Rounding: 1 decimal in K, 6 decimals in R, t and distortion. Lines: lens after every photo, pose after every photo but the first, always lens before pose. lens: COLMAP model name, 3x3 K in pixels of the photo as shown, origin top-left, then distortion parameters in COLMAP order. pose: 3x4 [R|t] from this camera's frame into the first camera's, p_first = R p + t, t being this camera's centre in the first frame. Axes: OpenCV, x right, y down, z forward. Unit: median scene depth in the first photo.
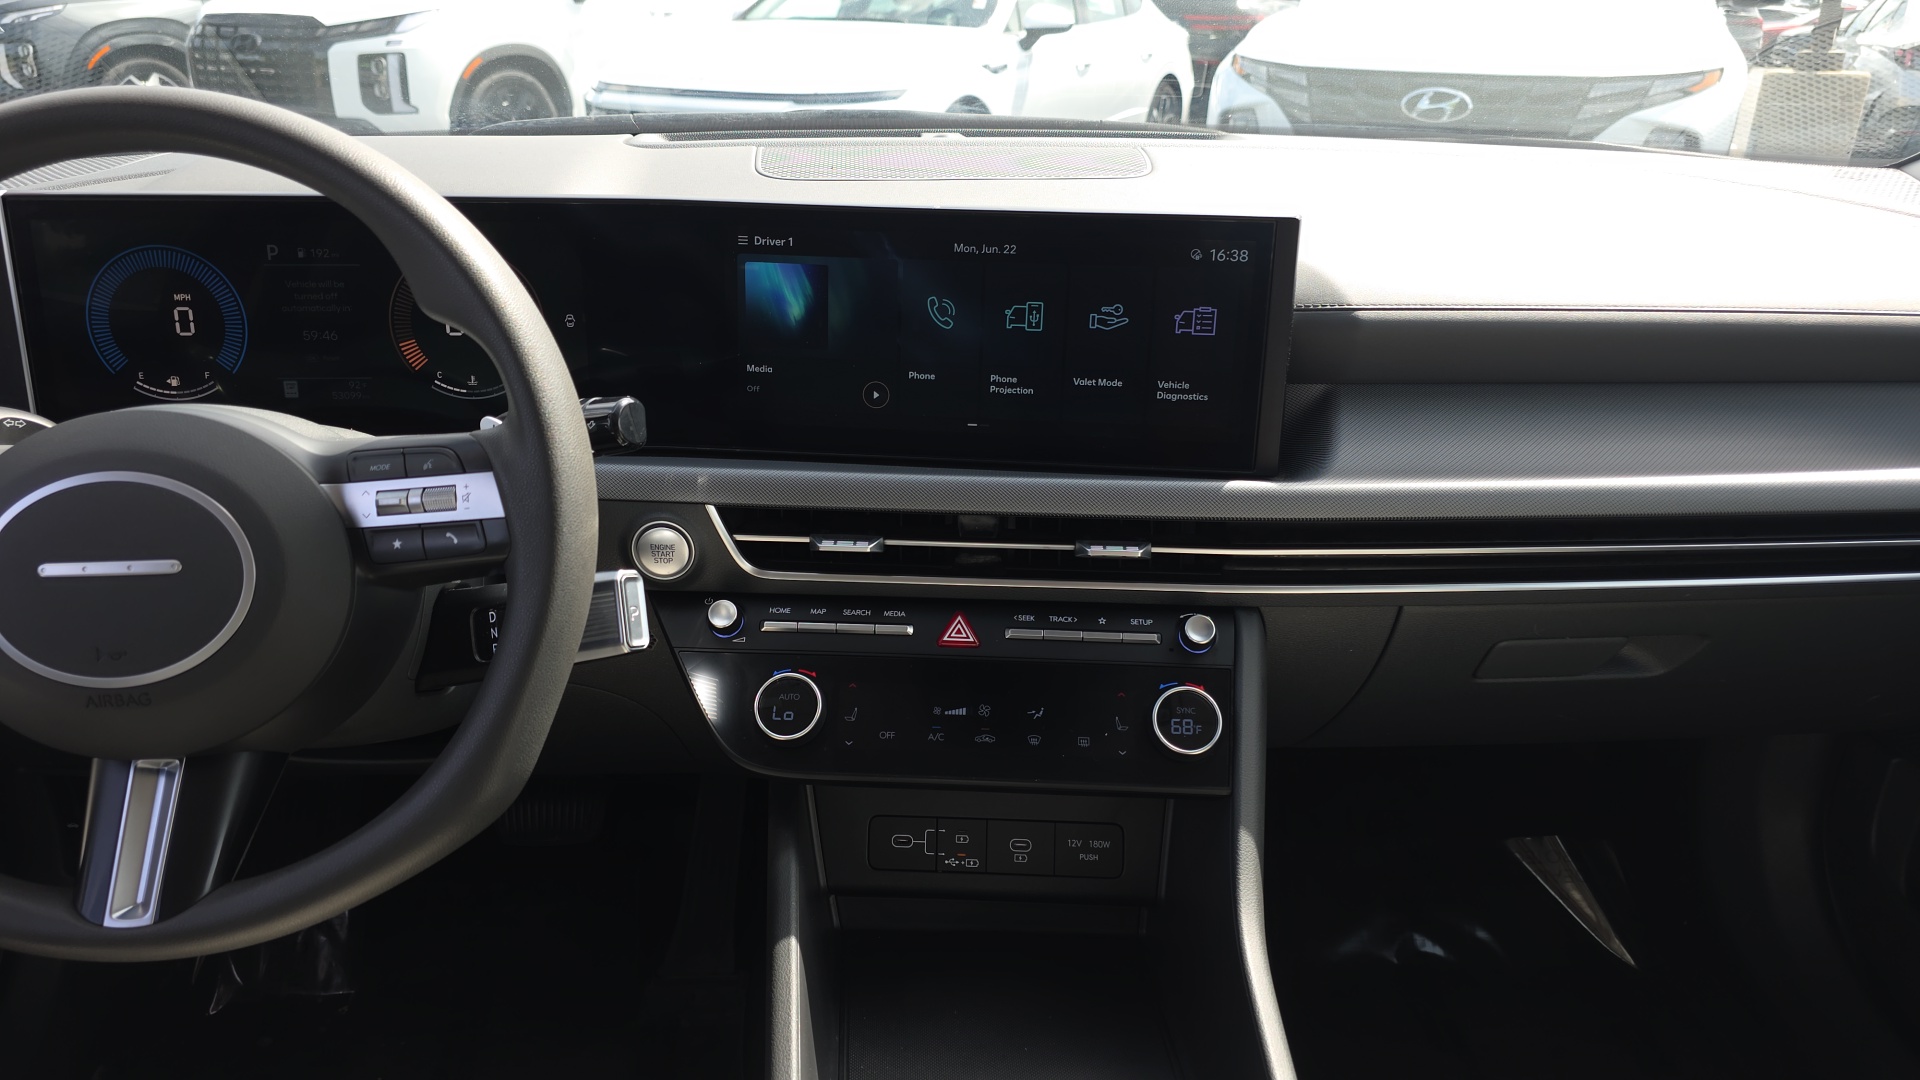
lens RADIAL K [[1321.4, 0, 948.7], [0, 1321.4, 523.2], [0, 0, 1]] dist [0.051749, -0.059091]
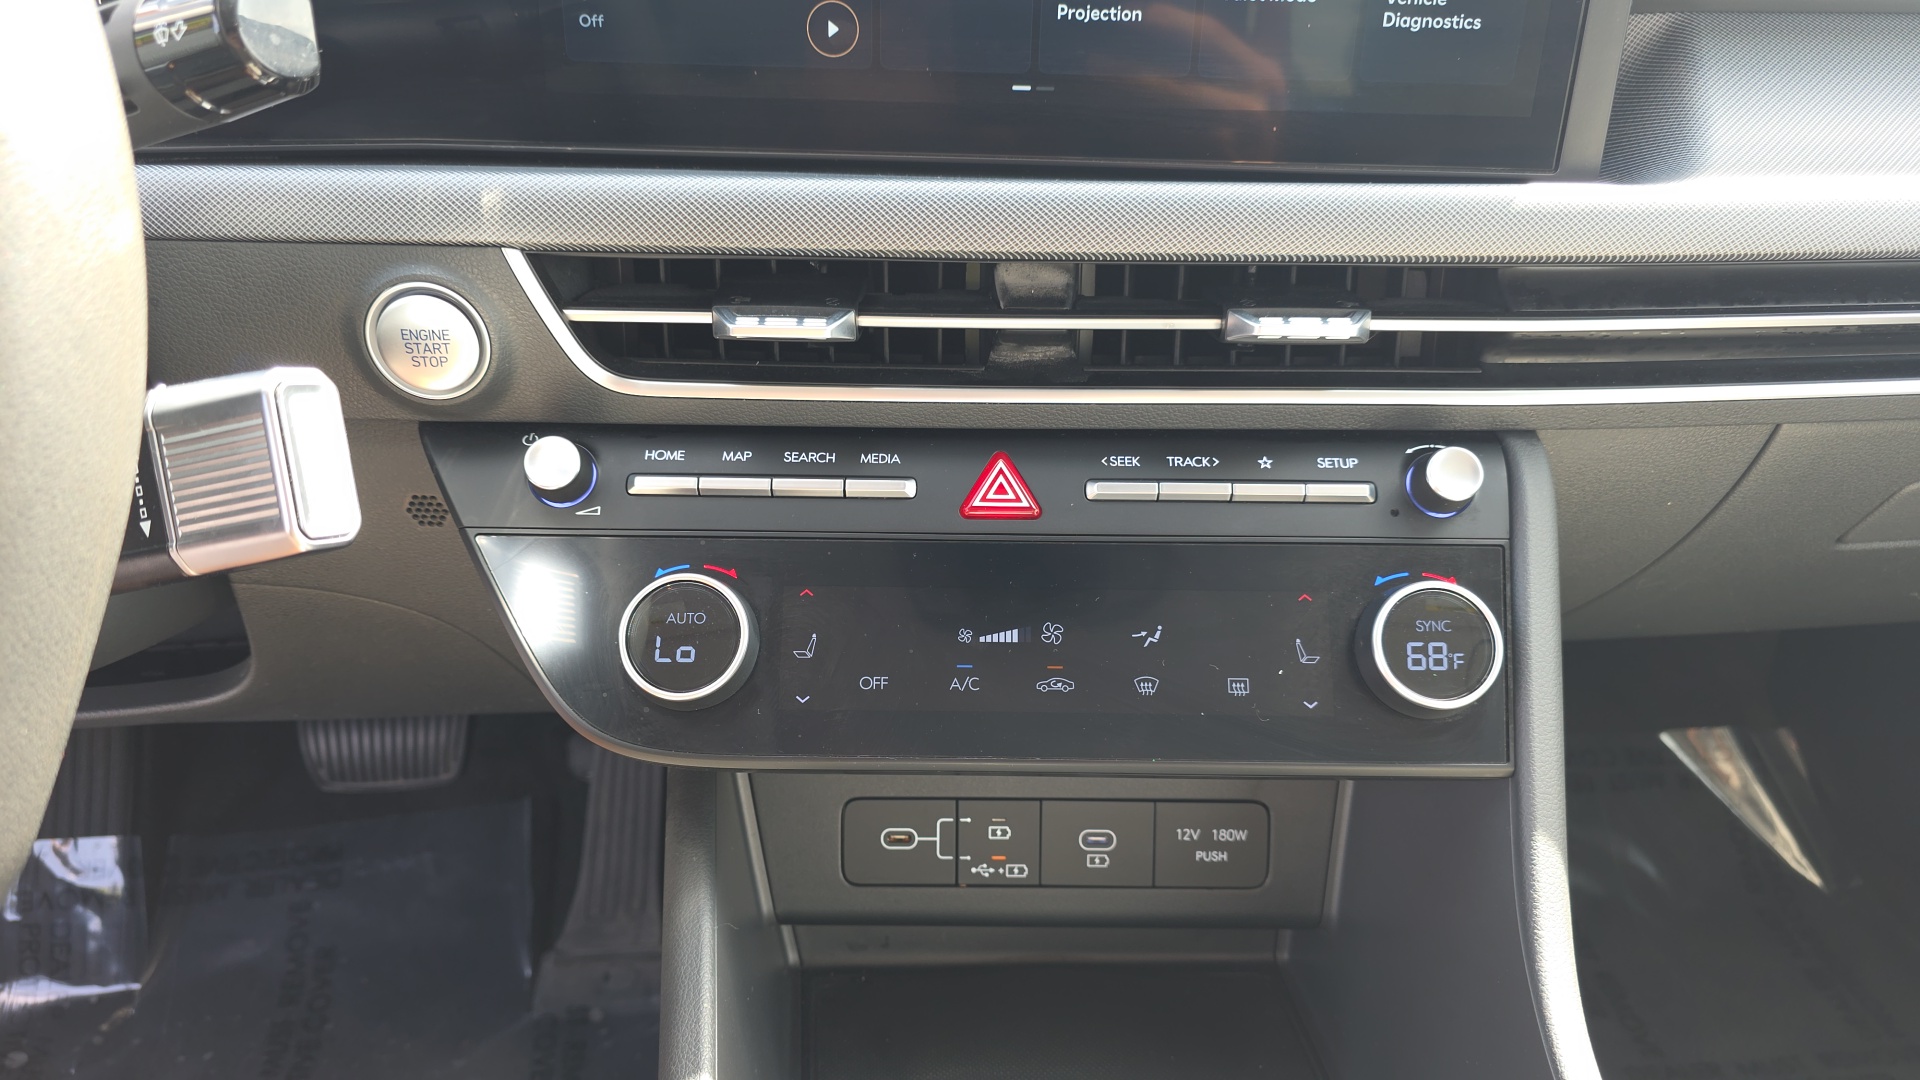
lens RADIAL K [[1321.4, 0, 958.4], [0, 1321.4, 558.2], [0, 0, 1]] dist [0.051749, -0.059091]
pose [[0.998960, -0.021346, 0.040291, -0.032073], [0.015193, 0.988982, 0.147254, 0.030946], [-0.042990, -0.146488, 0.988278, 0.466405]]
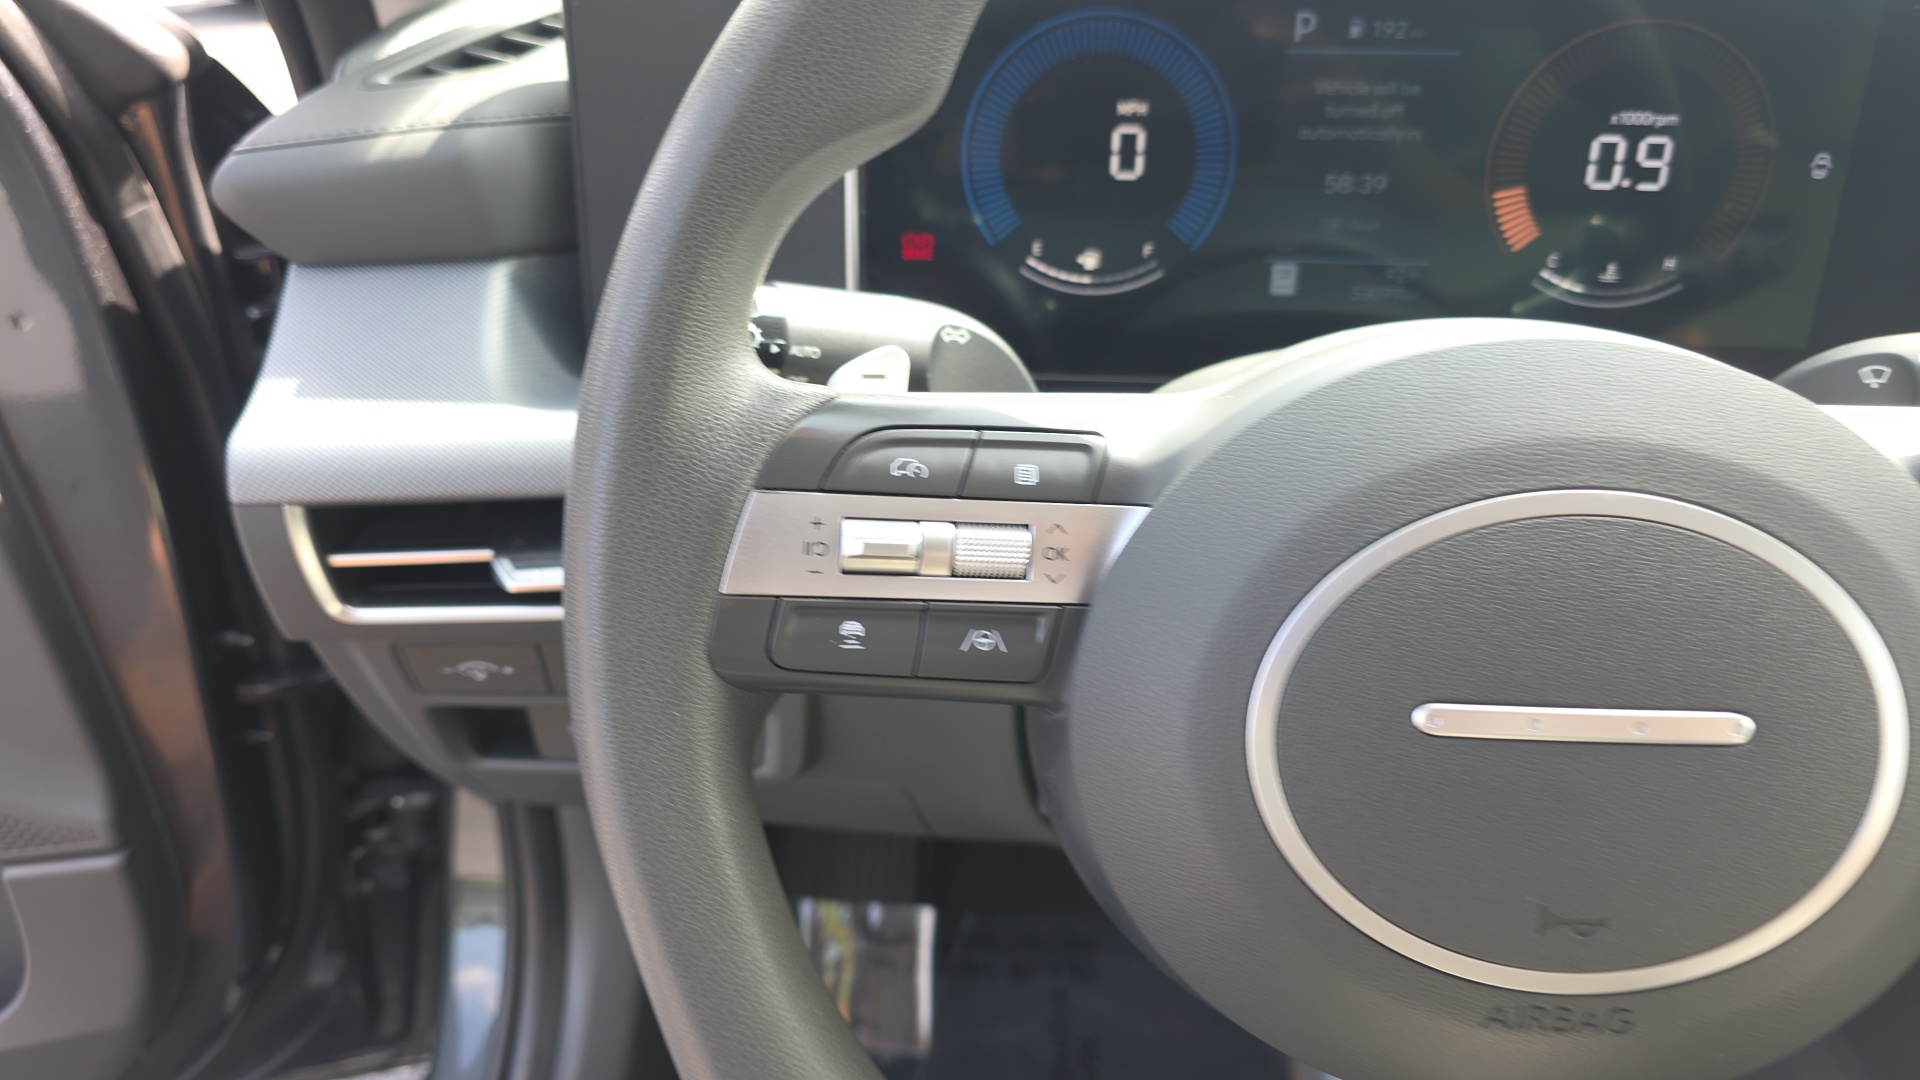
lens RADIAL K [[1321.4, 0, 944.9], [0, 1321.4, 543.3], [0, 0, 1]] dist [0.051749, -0.059091]
pose [[0.990449, 0.057258, -0.125427, -0.567537], [-0.044053, 0.993429, 0.105631, -0.042728], [0.130651, -0.099097, 0.986463, 0.415660]]
